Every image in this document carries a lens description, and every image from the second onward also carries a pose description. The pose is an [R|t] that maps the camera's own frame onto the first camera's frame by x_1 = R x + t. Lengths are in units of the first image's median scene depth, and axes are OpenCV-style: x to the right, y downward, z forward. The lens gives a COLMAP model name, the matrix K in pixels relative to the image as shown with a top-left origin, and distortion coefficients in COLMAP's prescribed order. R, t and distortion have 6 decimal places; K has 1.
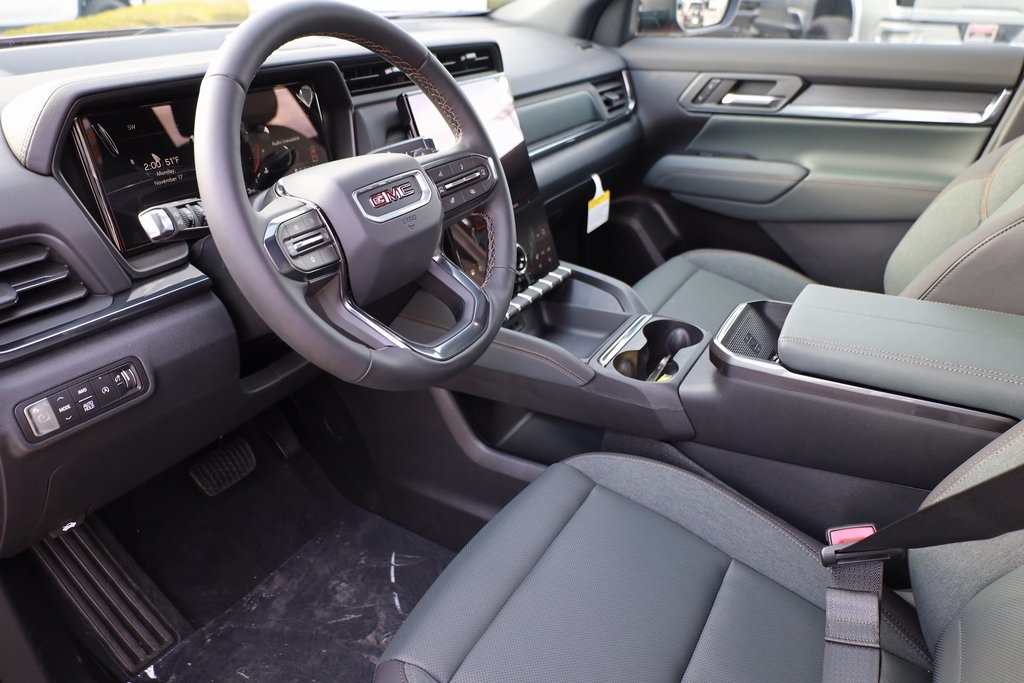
lens RADIAL K [[696.7, 0, 512.0], [0, 696.7, 341.5], [0, 0, 1]] dist [-0.029359, 0.000545]
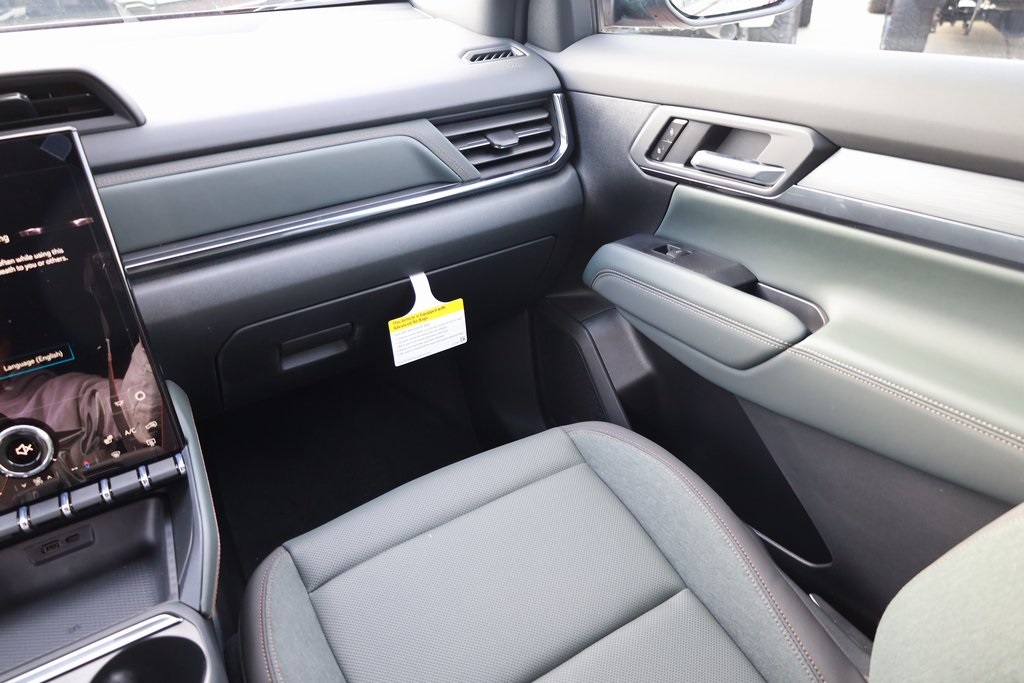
lens RADIAL K [[714.3, 0, 530.3], [0, 714.3, 339.9], [0, 0, 1]] dist [-0.005682, -0.004947]
pose [[0.884939, 0.189971, -0.425199, 0.574296], [-0.170119, 0.981787, 0.084586, -0.303676], [0.433524, -0.002519, 0.901139, 0.582389]]
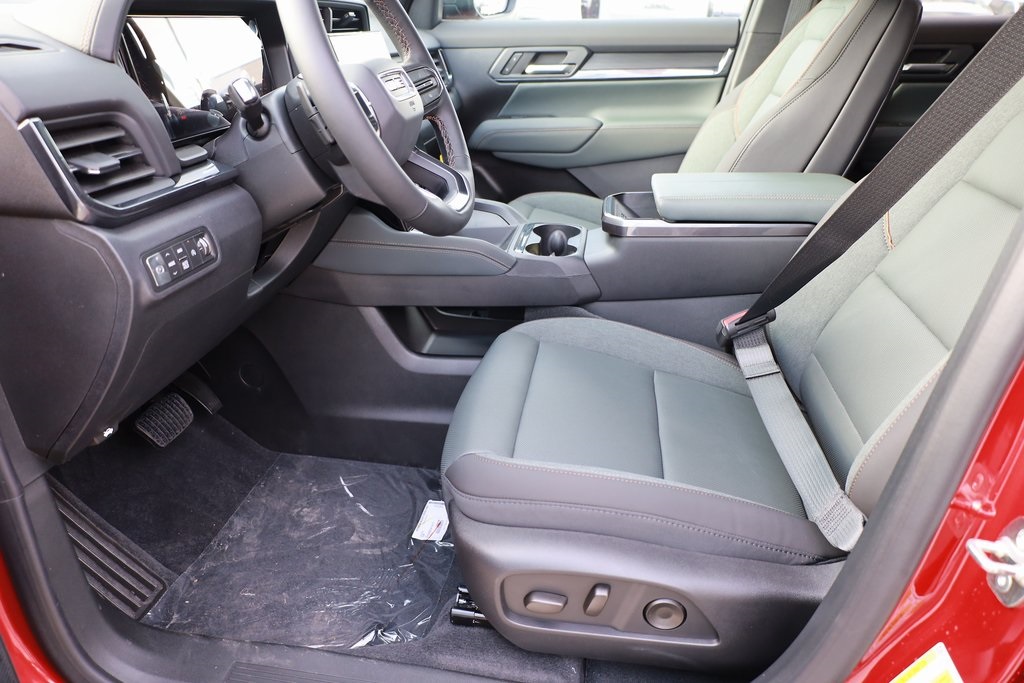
lens RADIAL K [[696.2, 0, 513.6], [0, 696.2, 352.9], [0, 0, 1]] dist [-0.042225, 0.001767]
pose [[0.920273, -0.161658, 0.356320, -0.280863], [0.173066, 0.984910, -0.000138, 0.166057], [-0.350921, 0.061794, 0.934364, -0.105503]]
